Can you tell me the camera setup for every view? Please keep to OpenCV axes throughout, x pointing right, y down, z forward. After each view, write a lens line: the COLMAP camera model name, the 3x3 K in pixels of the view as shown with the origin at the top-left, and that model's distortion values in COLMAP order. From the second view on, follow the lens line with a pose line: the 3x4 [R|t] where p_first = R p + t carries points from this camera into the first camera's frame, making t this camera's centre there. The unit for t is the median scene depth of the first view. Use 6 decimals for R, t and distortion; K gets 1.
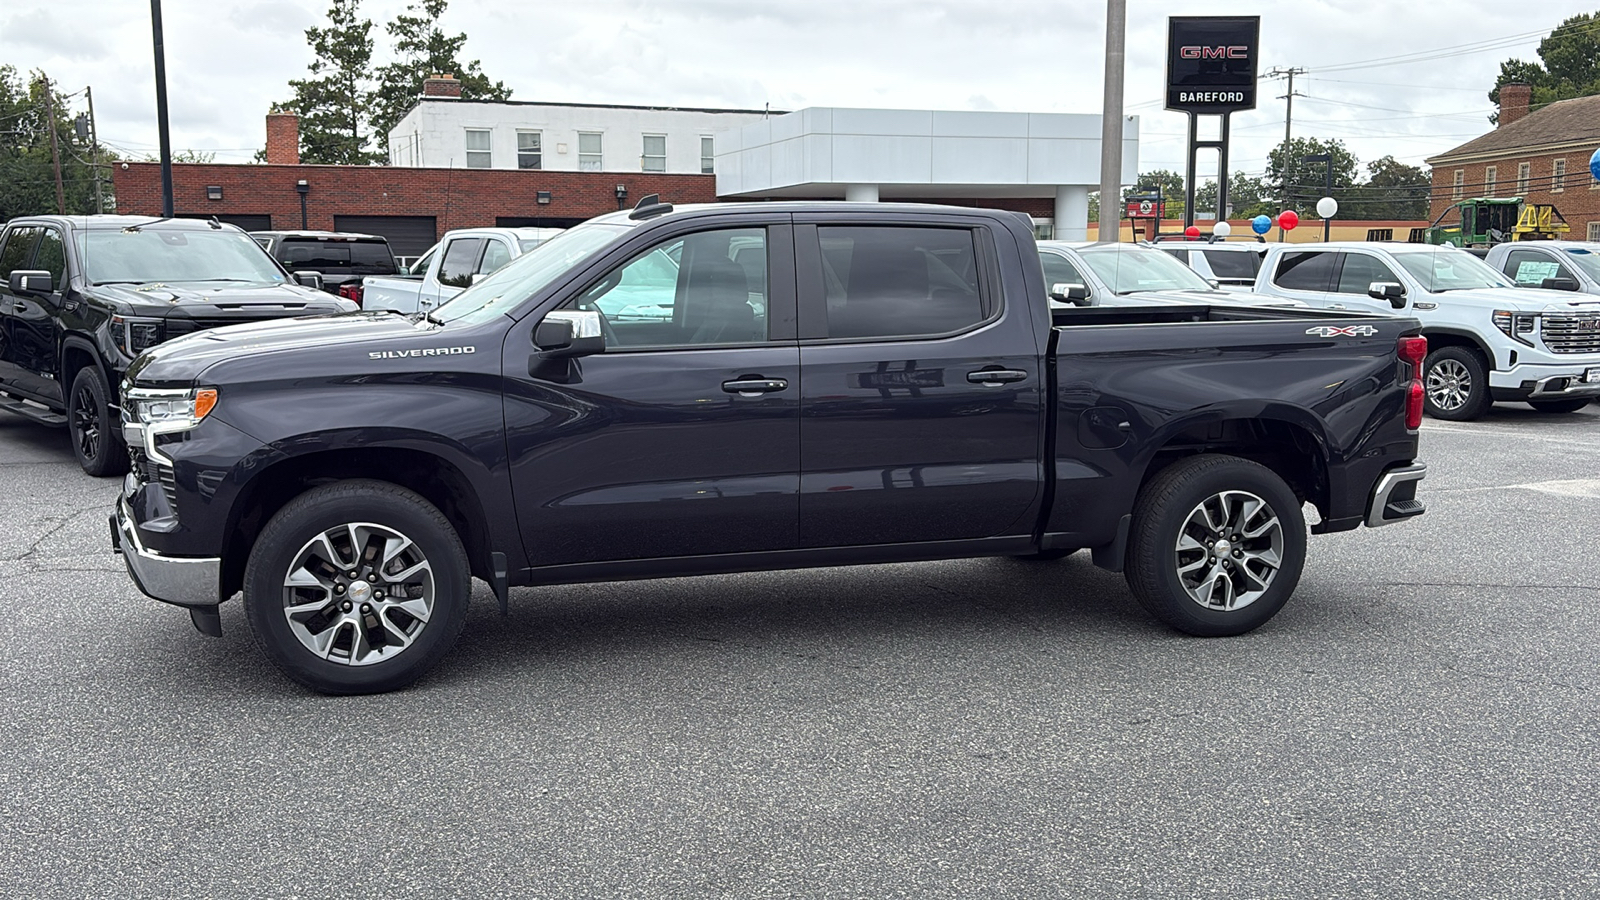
lens RADIAL K [[1485.1, 0, 773.0], [0, 1485.1, 444.8], [0, 0, 1]] dist [0.032565, 0.000000]
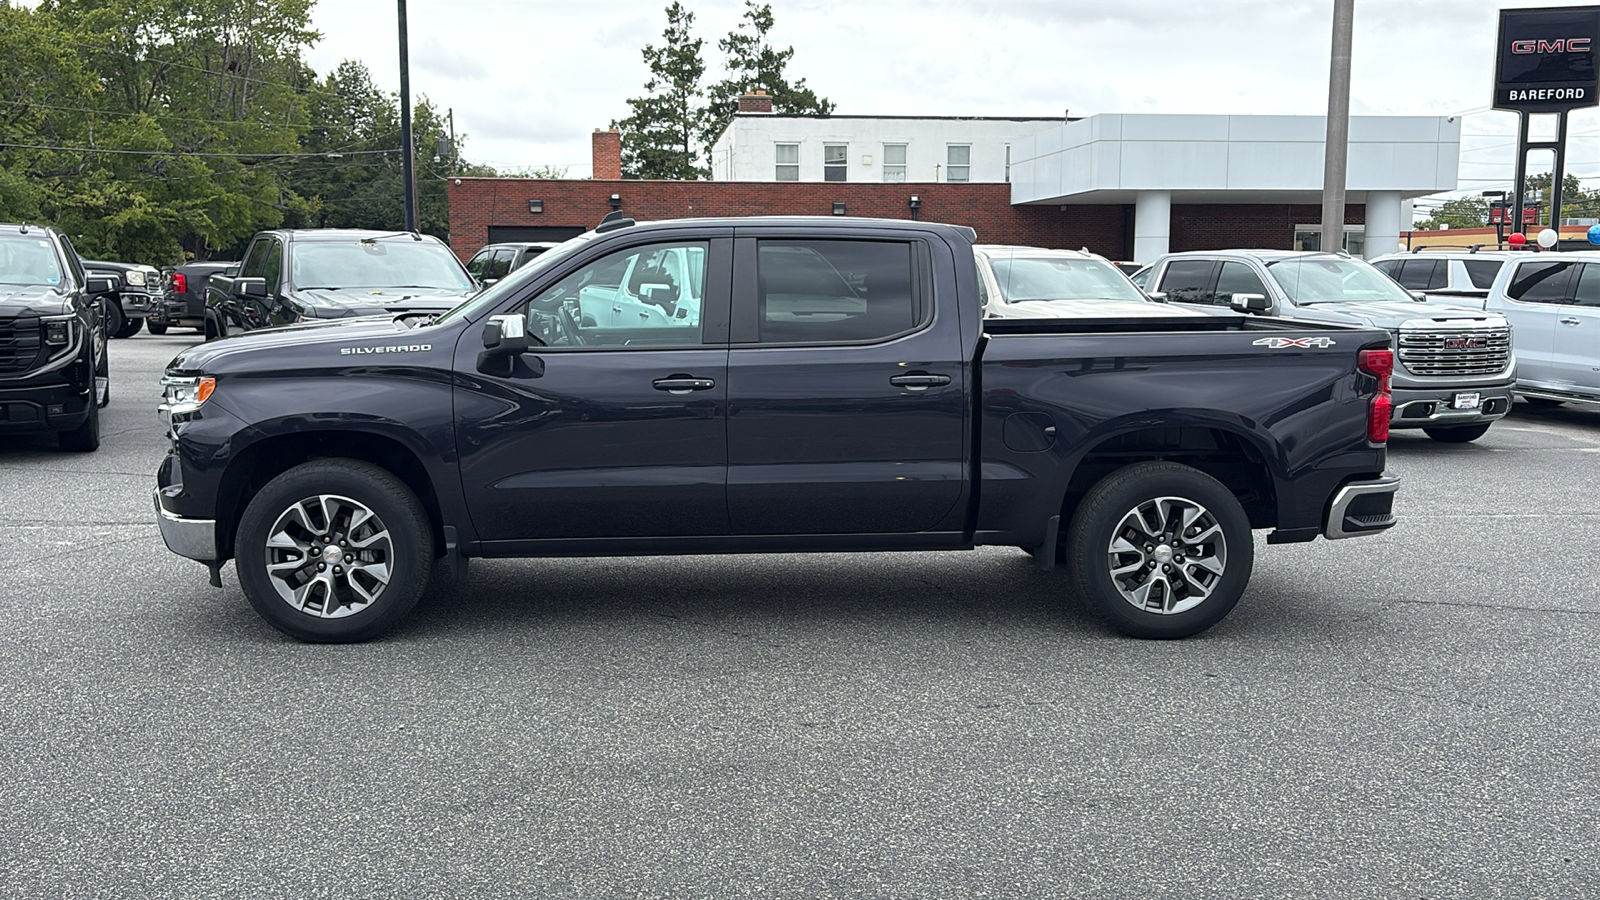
lens RADIAL K [[1485.1, 0, 806.1], [0, 1485.1, 454.3], [0, 0, 1]] dist [0.032565, 0.000000]
pose [[0.978030, 0.028353, -0.206526, 0.289262], [-0.028322, 0.999594, 0.003107, 0.005686], [0.206530, 0.002810, 0.978436, -0.054453]]
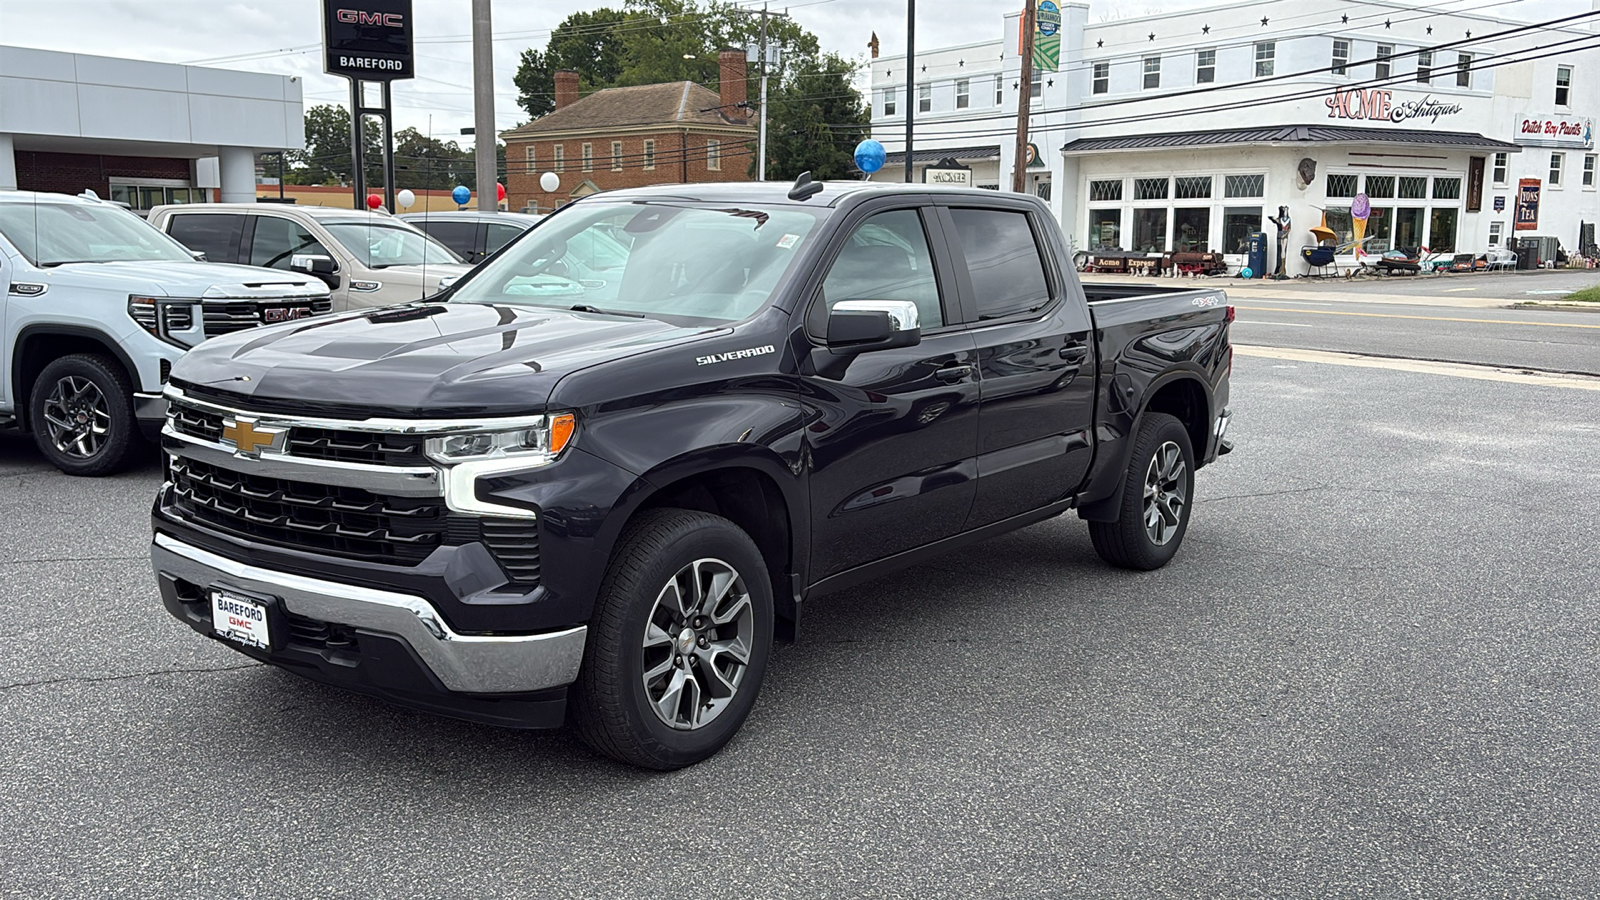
lens RADIAL K [[1485.1, 0, 807.1], [0, 1485.1, 438.9], [0, 0, 1]] dist [0.032565, 0.000000]
pose [[0.791181, -0.079815, 0.606352, -0.651270], [0.068653, 0.996772, 0.041627, -0.041236], [-0.607717, 0.008693, 0.794106, 0.264437]]
